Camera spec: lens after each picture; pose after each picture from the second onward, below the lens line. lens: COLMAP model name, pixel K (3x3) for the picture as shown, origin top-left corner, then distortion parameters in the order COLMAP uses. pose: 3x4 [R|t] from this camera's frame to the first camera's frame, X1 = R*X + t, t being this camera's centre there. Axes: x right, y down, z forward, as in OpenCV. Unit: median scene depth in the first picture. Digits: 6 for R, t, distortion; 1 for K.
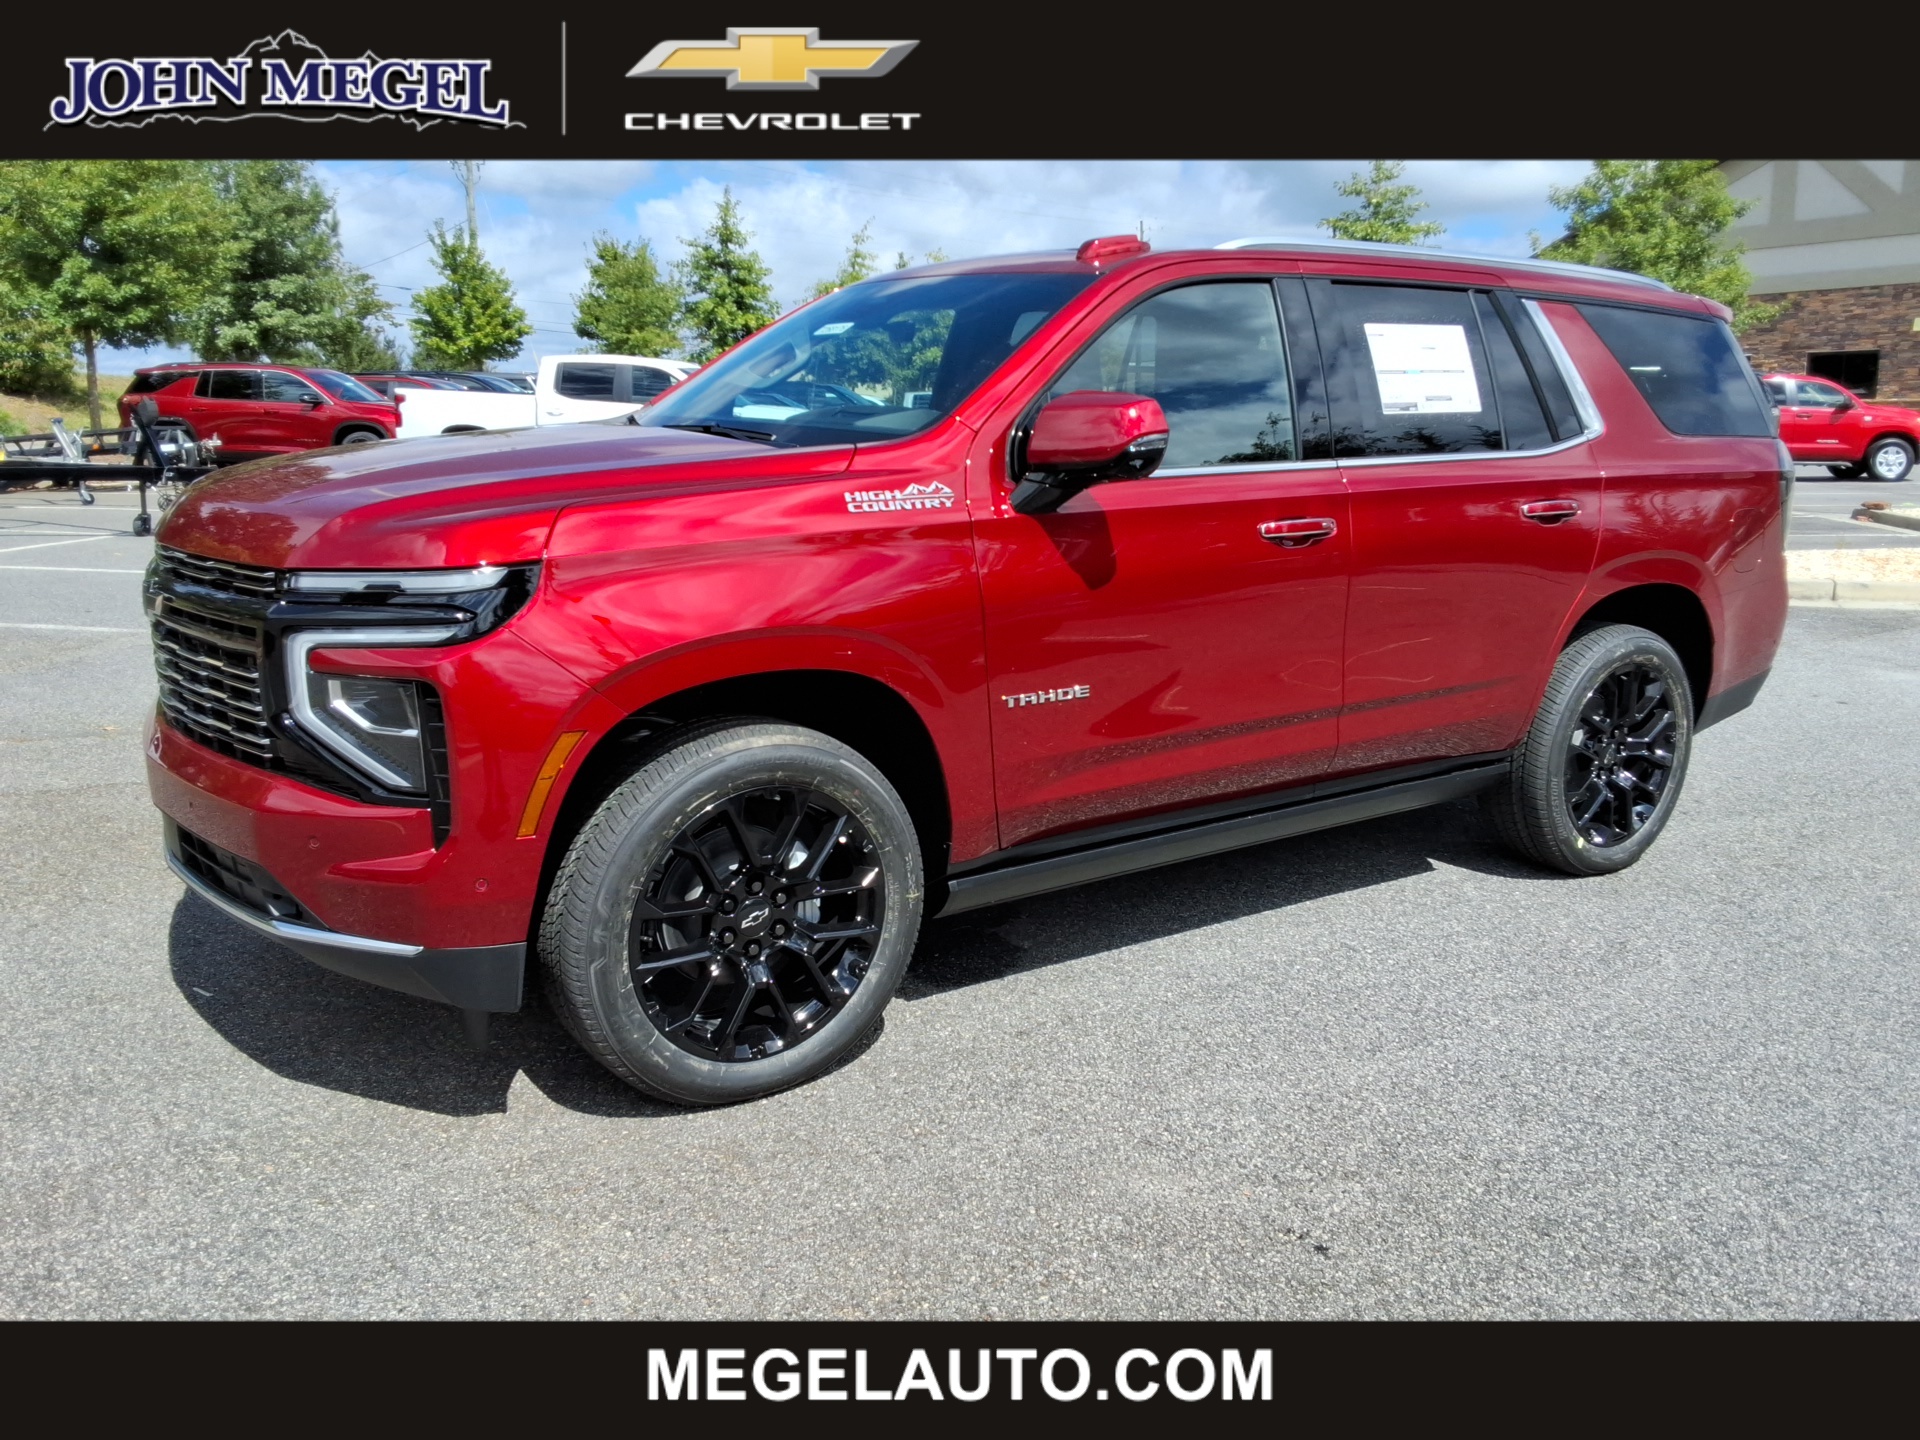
lens RADIAL K [[1566.2, 0, 980.8], [0, 1566.2, 697.7], [0, 0, 1]] dist [0.147751, -0.251003]
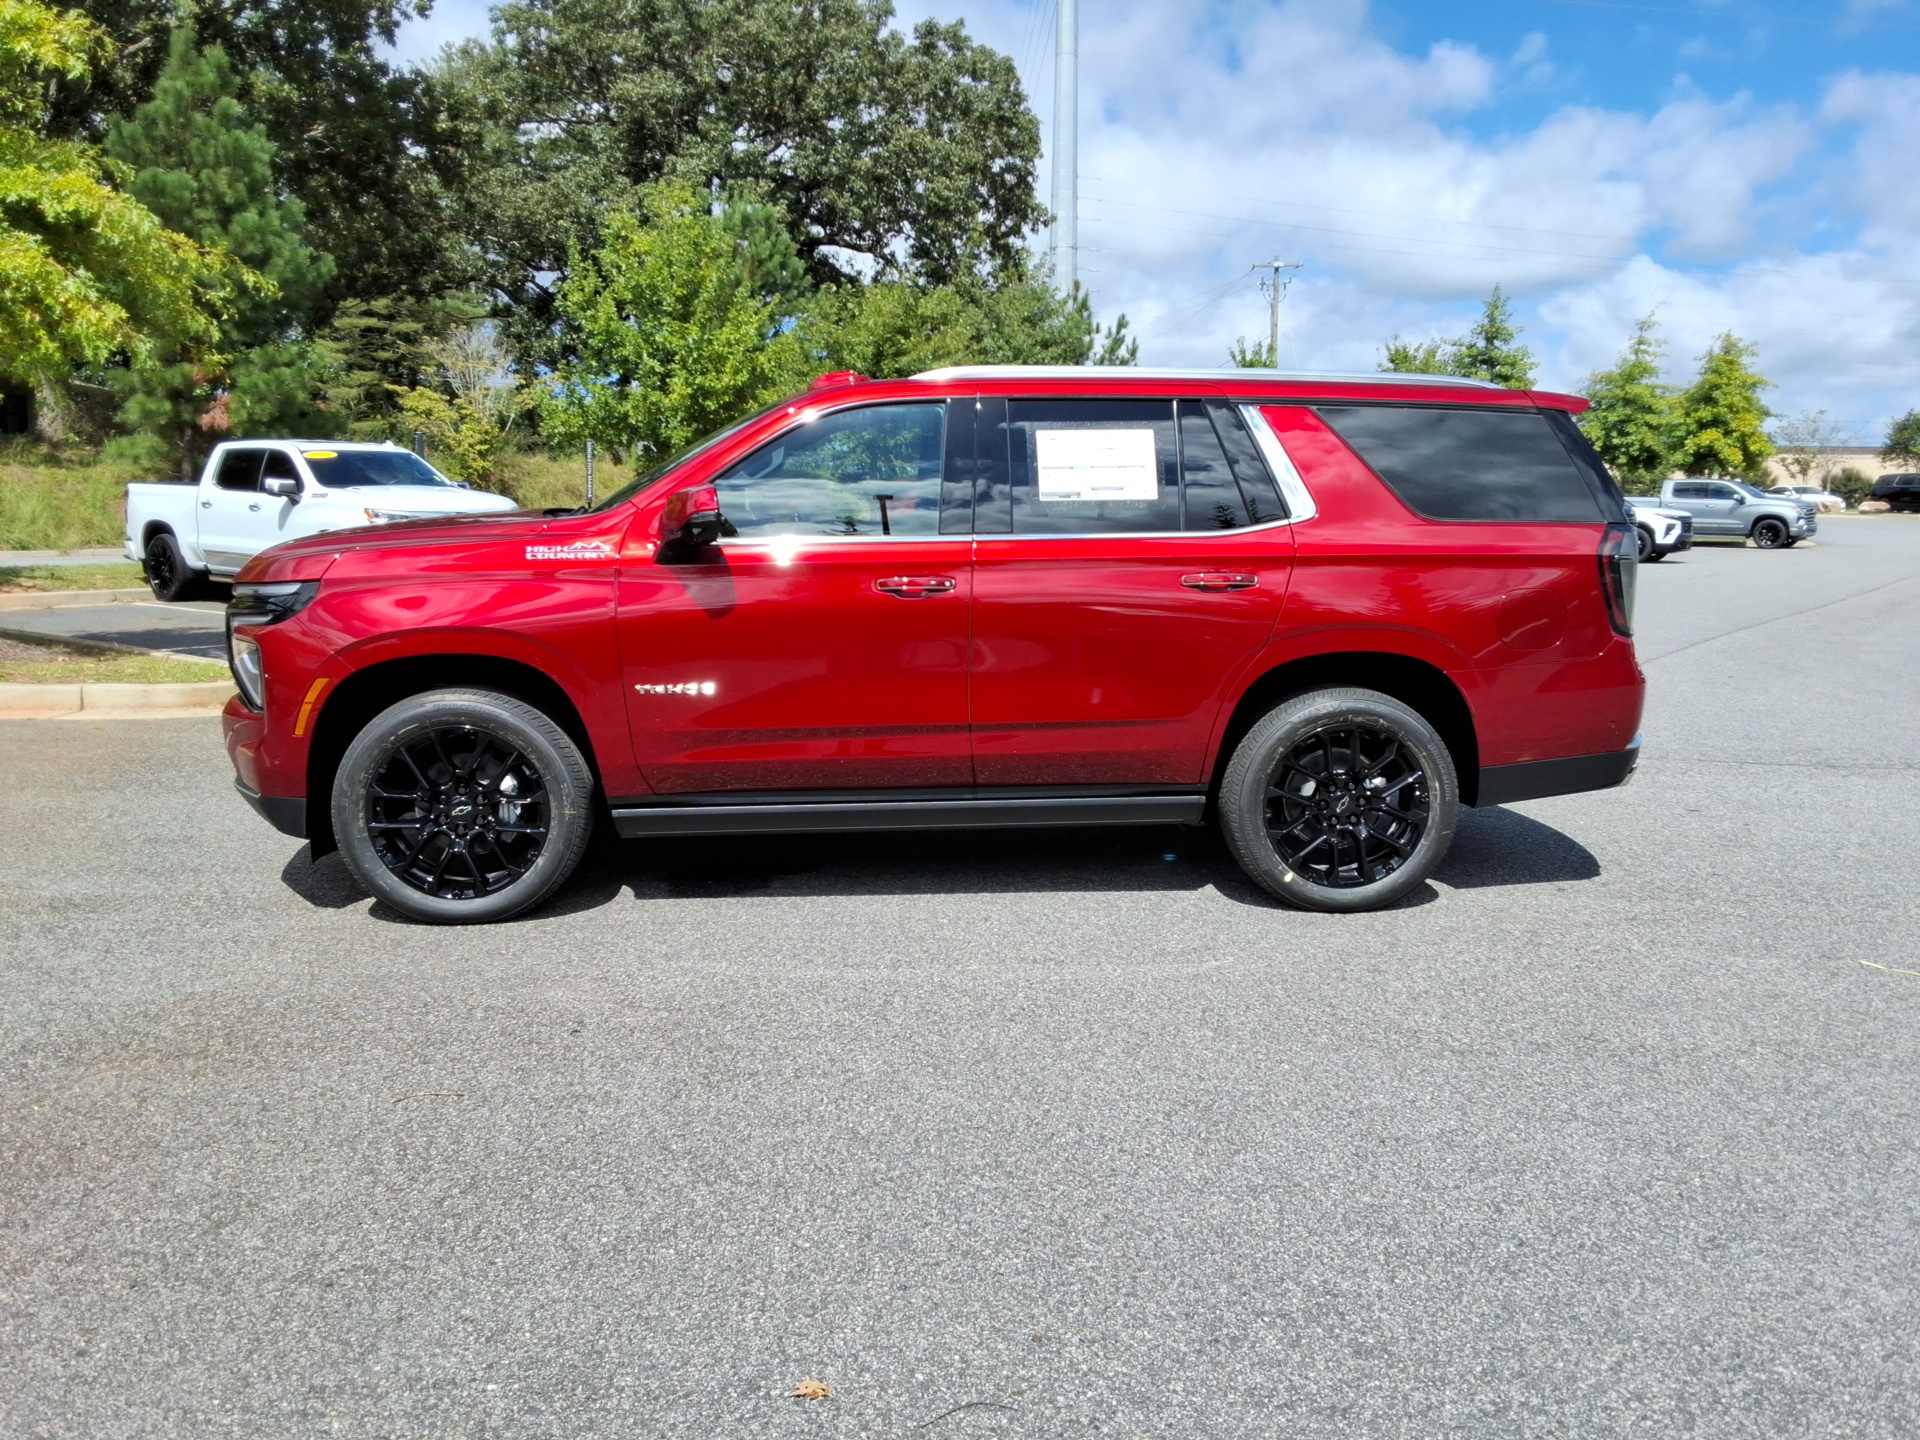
lens RADIAL K [[1554.1, 0, 976.8], [0, 1554.1, 698.3], [0, 0, 1]] dist [0.121473, -0.191668]
pose [[0.857142, 0.060503, -0.511514, 1.046226], [-0.090083, 0.995380, -0.033215, 0.030661], [0.507141, 0.074548, 0.858633, -0.105818]]
